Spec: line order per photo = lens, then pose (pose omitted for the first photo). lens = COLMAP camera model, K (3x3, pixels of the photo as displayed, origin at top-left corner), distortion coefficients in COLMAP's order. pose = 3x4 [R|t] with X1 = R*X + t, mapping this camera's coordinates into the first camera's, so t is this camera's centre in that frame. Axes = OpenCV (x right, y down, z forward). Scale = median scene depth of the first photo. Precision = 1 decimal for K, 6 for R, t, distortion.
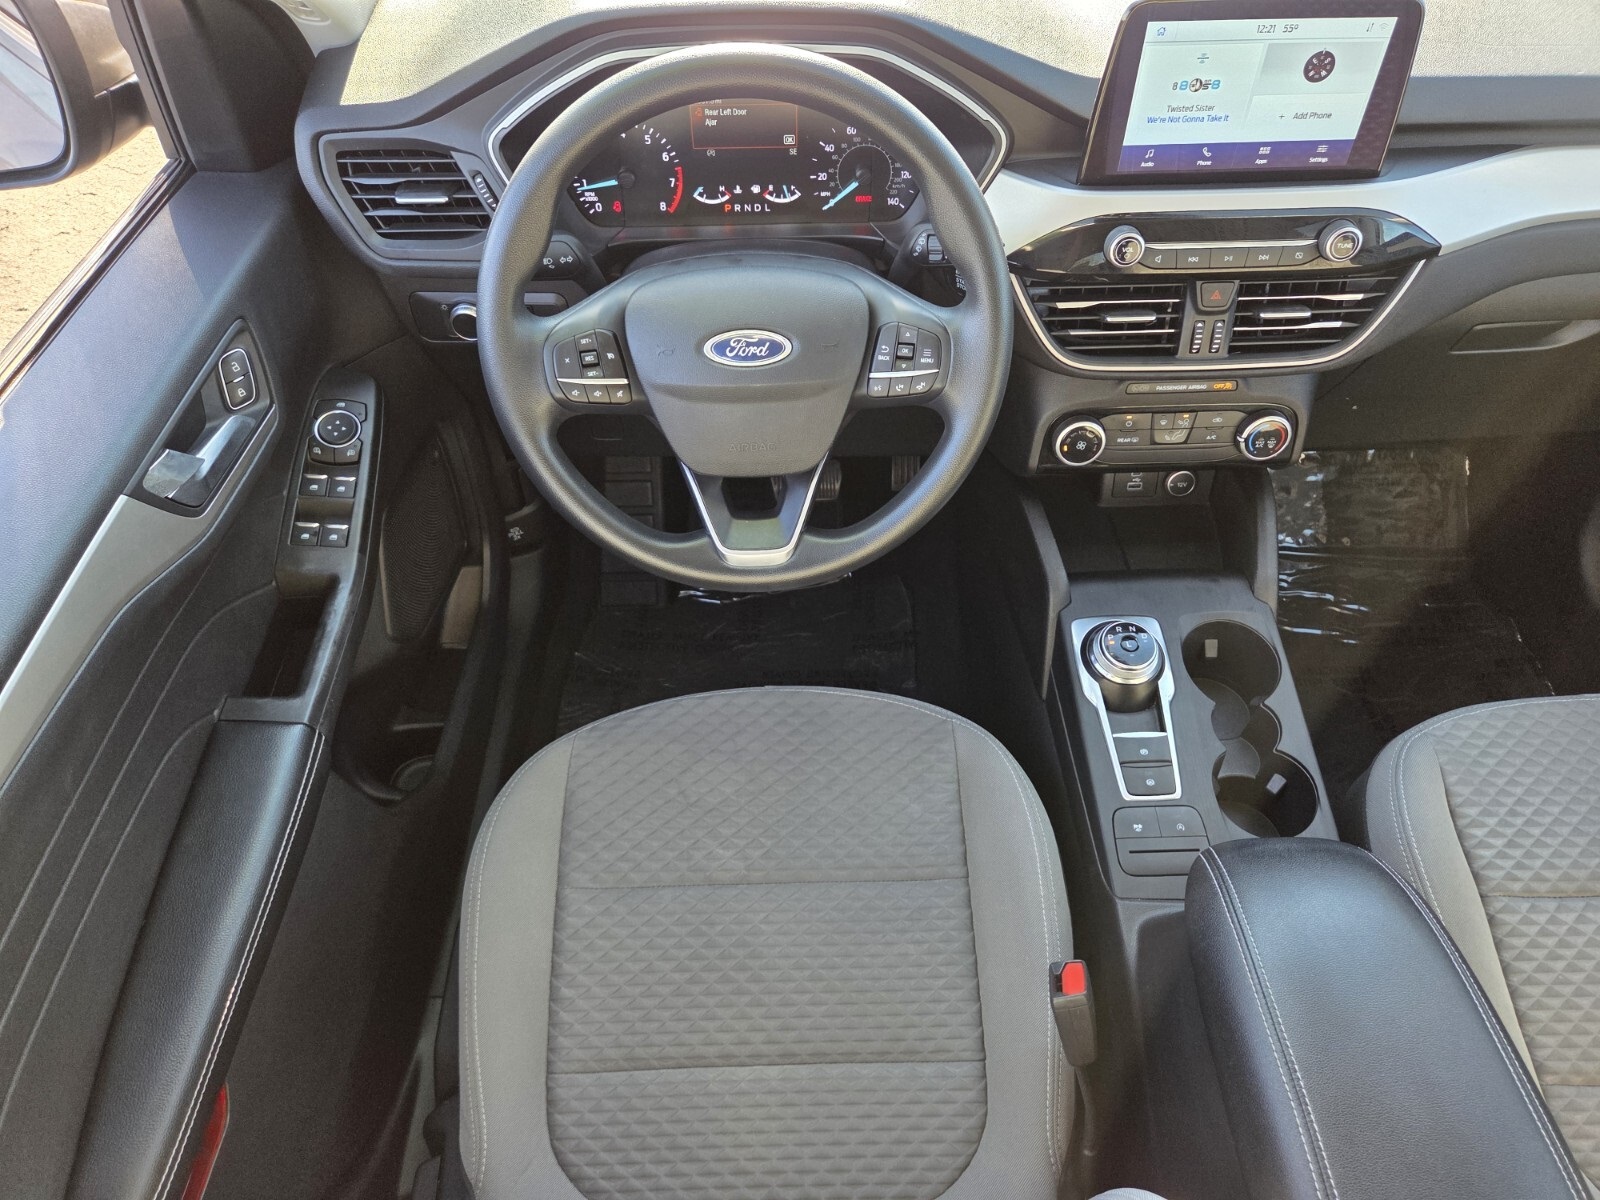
lens RADIAL K [[1054.8, 0, 800.0], [0, 1054.8, 600.0], [0, 0, 1]] dist [0.037129, -0.000427]
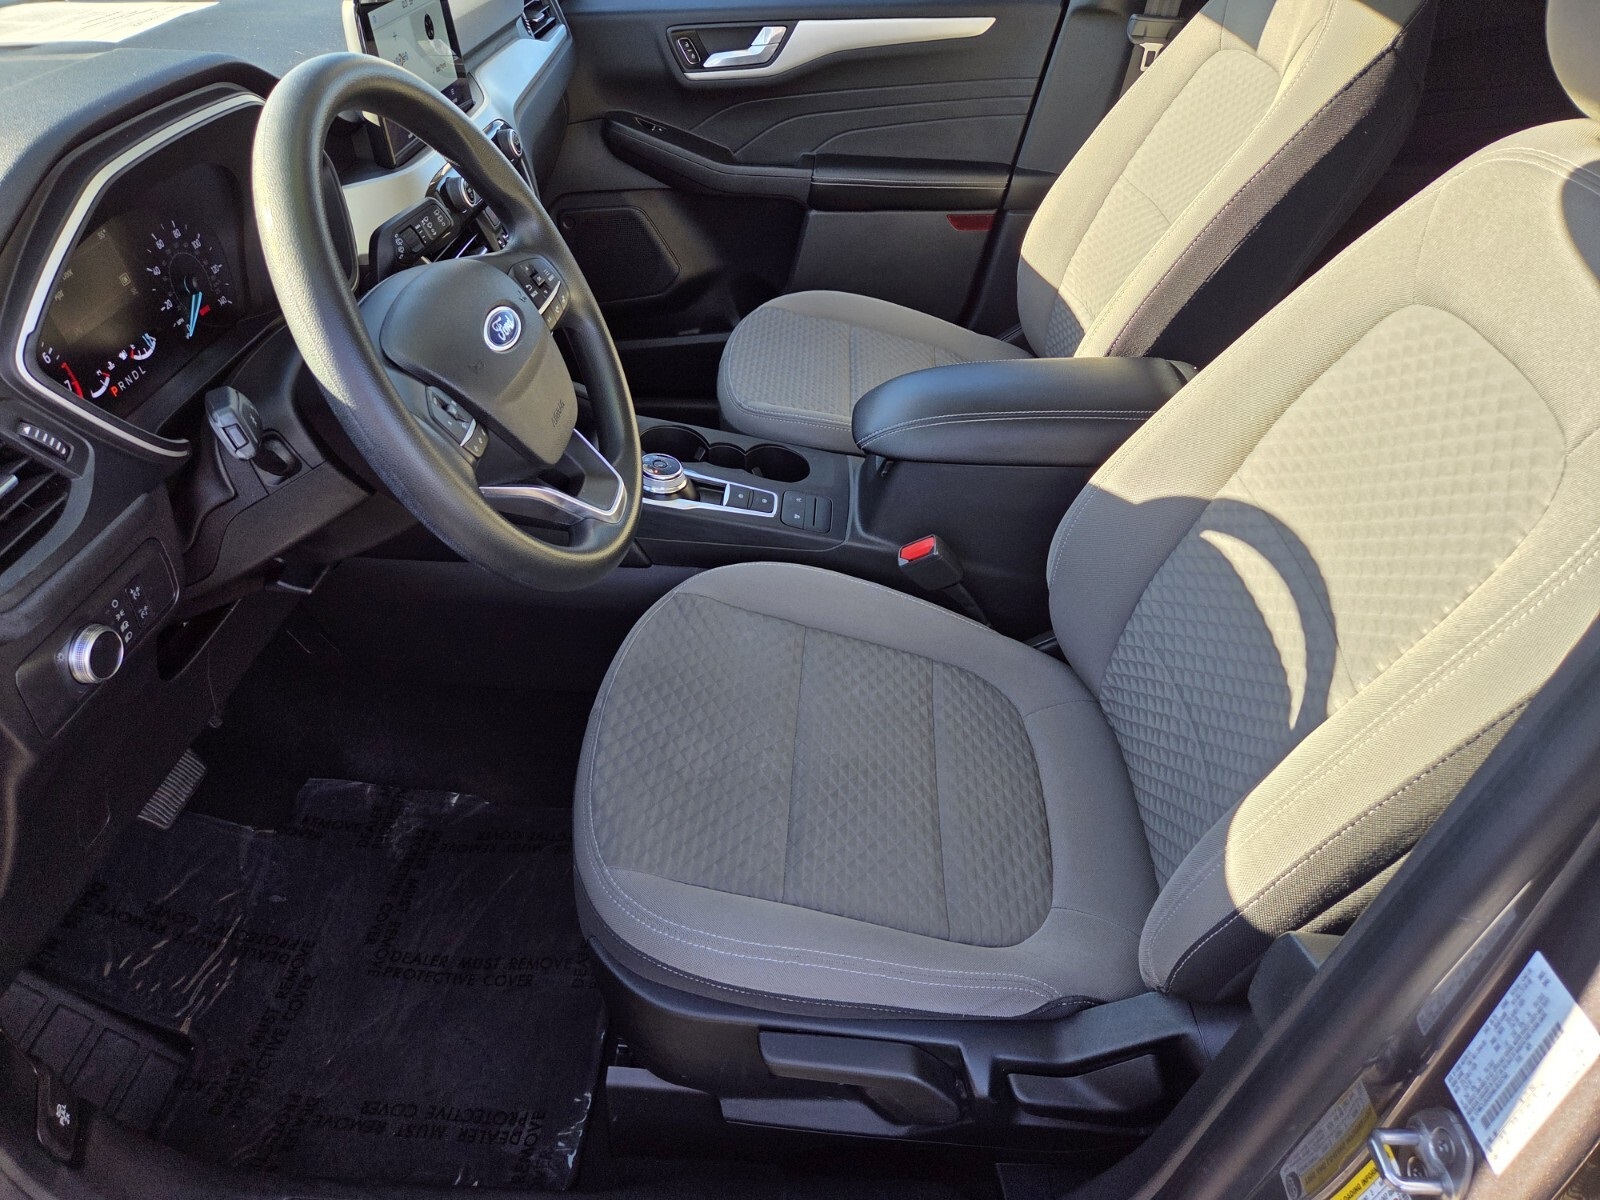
lens RADIAL K [[1079.0, 0, 800.0], [0, 1079.0, 600.0], [0, 0, 1]] dist [0.006261, 0.000579]
pose [[0.079213, -0.599830, 0.796197, -0.846582], [0.740294, 0.570294, 0.355990, -0.212488], [-0.667600, 0.561221, 0.489225, 0.394846]]
